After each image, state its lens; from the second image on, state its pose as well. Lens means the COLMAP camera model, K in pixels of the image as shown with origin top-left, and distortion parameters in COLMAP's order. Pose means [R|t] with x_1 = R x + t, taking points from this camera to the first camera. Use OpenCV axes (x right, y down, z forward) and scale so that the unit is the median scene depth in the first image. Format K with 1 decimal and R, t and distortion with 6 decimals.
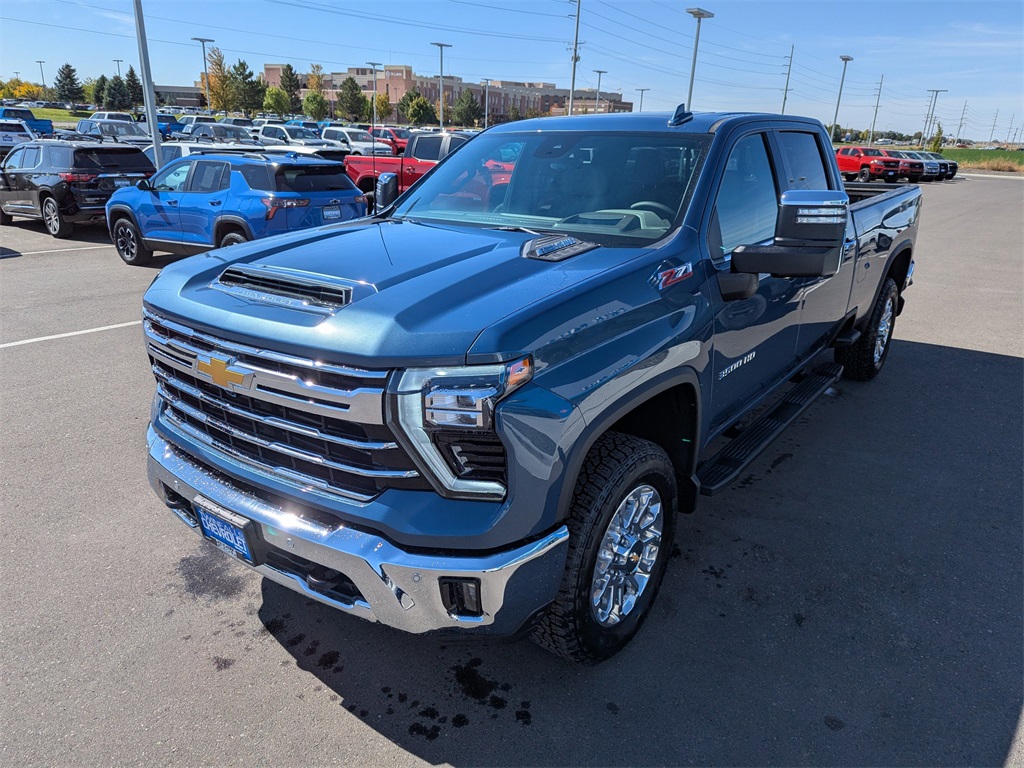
lens RADIAL K [[722.2, 0, 506.3], [0, 722.2, 382.5], [0, 0, 1]] dist [0.042169, -0.033200]
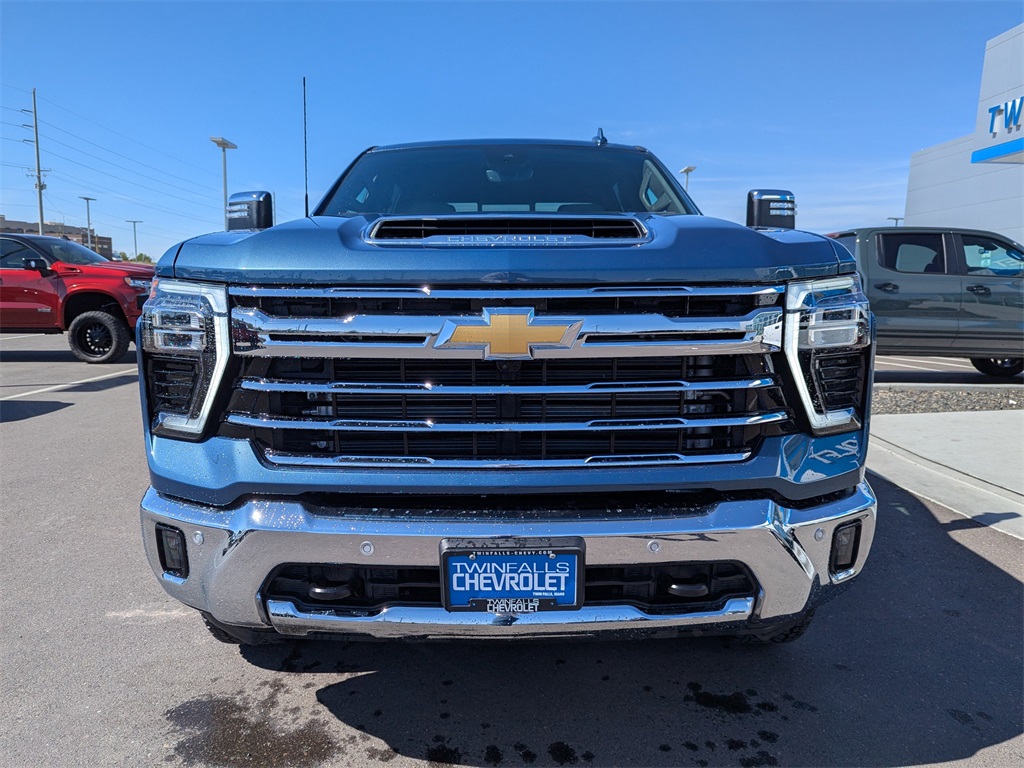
lens RADIAL K [[722.2, 0, 515.2], [0, 722.2, 397.2], [0, 0, 1]] dist [0.042169, -0.033200]
pose [[0.787354, -0.106082, 0.607305, -0.507460], [0.201489, 0.975267, -0.090868, 0.068402], [-0.582645, 0.193911, 0.789255, 0.288259]]
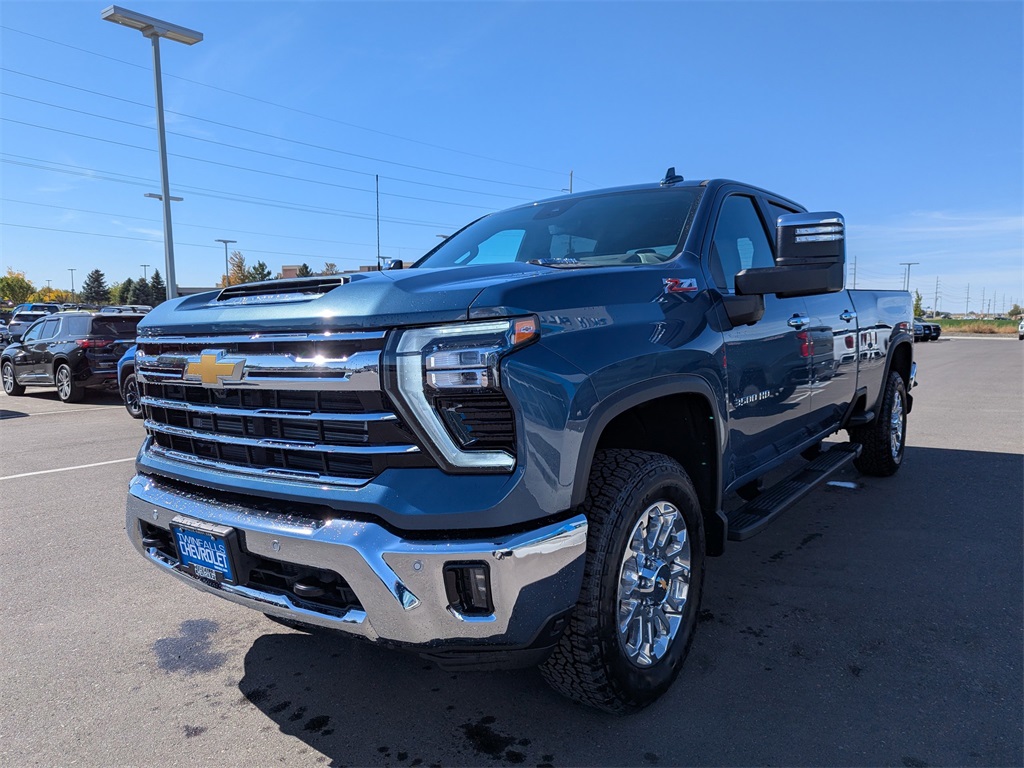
lens RADIAL K [[722.2, 0, 516.6], [0, 722.2, 387.5], [0, 0, 1]] dist [0.042169, -0.033200]
pose [[0.999408, -0.033519, 0.007805, -0.001636], [0.034415, 0.971302, -0.235346, 0.153210], [0.000308, 0.235475, 0.971880, 0.052217]]
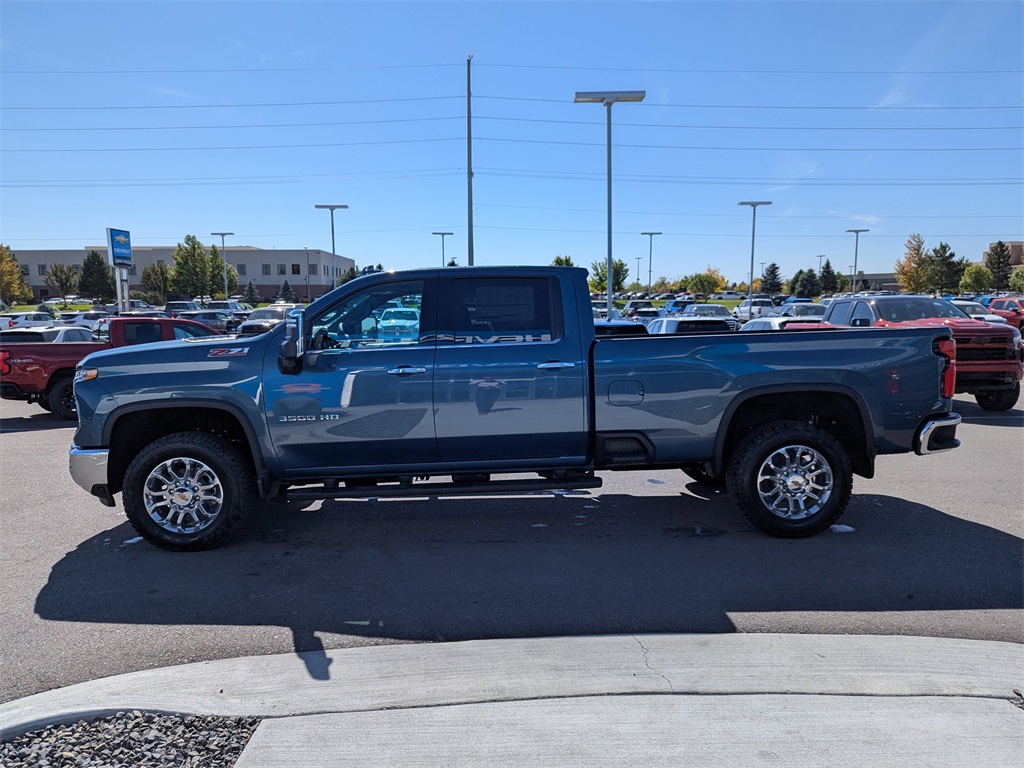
lens RADIAL K [[722.2, 0, 512.2], [0, 722.2, 387.1], [0, 0, 1]] dist [0.042169, -0.033200]
pose [[0.630395, 0.046693, -0.774869, 1.571407], [-0.225521, 0.966153, -0.125253, 0.009895], [0.742793, 0.253708, 0.619589, 0.288347]]
